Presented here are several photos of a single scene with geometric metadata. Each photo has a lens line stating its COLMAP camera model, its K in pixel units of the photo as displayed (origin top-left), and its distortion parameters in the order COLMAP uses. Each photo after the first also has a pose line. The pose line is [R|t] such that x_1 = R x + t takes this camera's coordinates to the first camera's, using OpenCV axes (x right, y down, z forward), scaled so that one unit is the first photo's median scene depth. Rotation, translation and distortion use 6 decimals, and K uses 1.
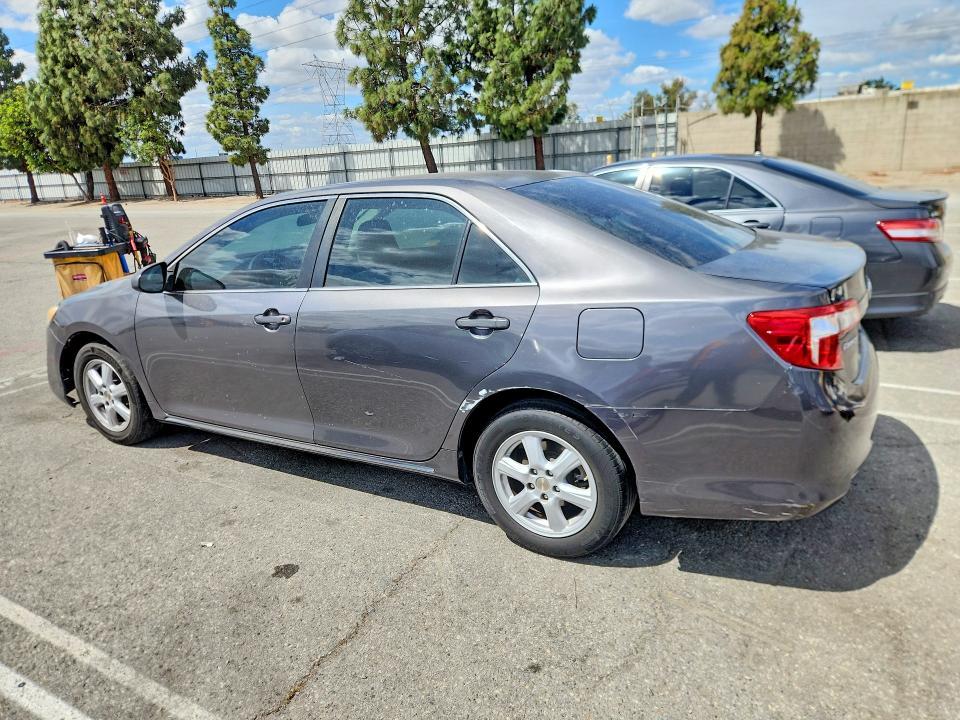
lens RADIAL K [[671.9, 0, 480.6], [0, 671.9, 378.0], [0, 0, 1]] dist [0.005302, 0.004957]
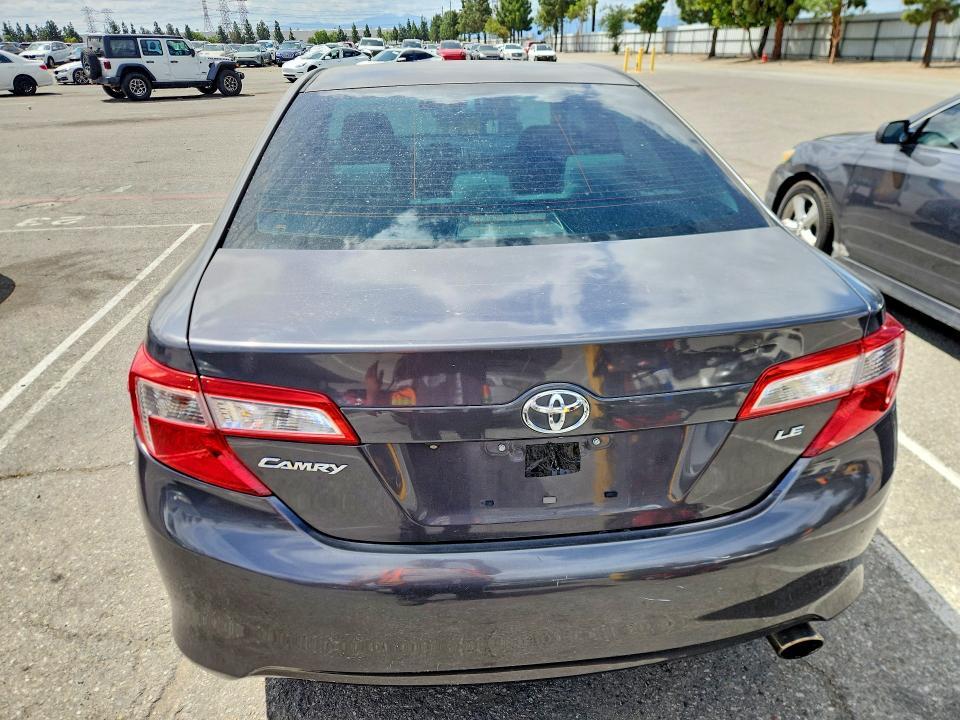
lens RADIAL K [[690.7, 0, 480.0], [0, 690.7, 360.0], [0, 0, 1]] dist [-0.004402, -0.005031]
pose [[0.578139, 0.374091, -0.725128, 0.132552], [-0.259226, 0.926873, 0.271491, -0.037615], [0.773665, 0.031013, 0.632836, 0.104890]]
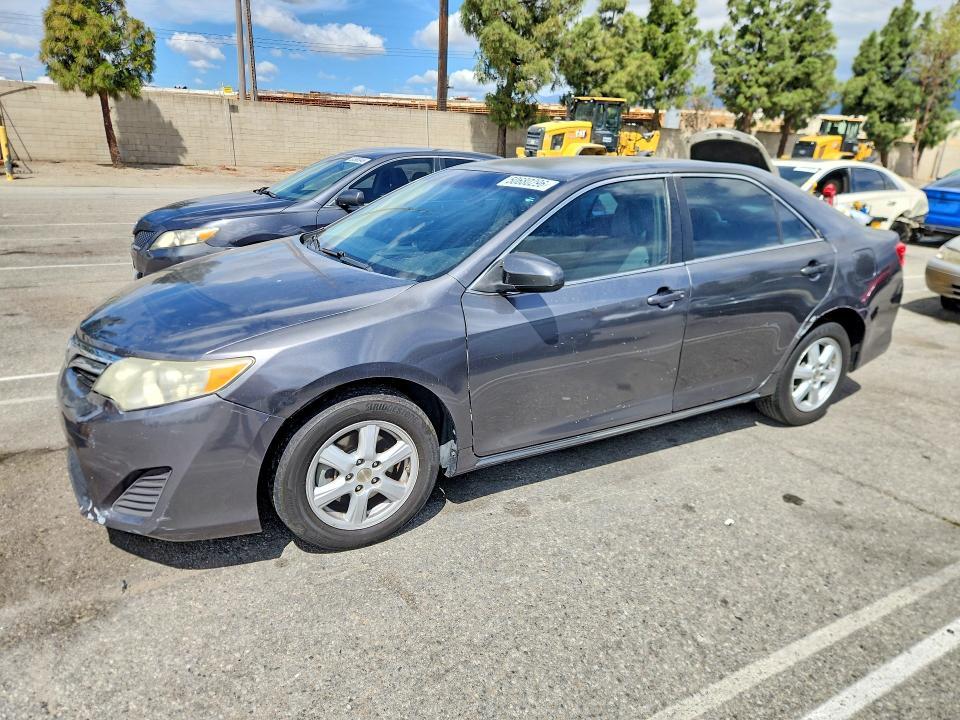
lens RADIAL K [[692.5, 0, 480.0], [0, 692.5, 360.0], [0, 0, 1]] dist [0.008876, 0.000408]
pose [[0.470901, -0.188366, 0.861841, -0.242156], [0.207573, 0.973168, 0.099282, -0.027841], [-0.857418, 0.132143, 0.497366, 0.133367]]
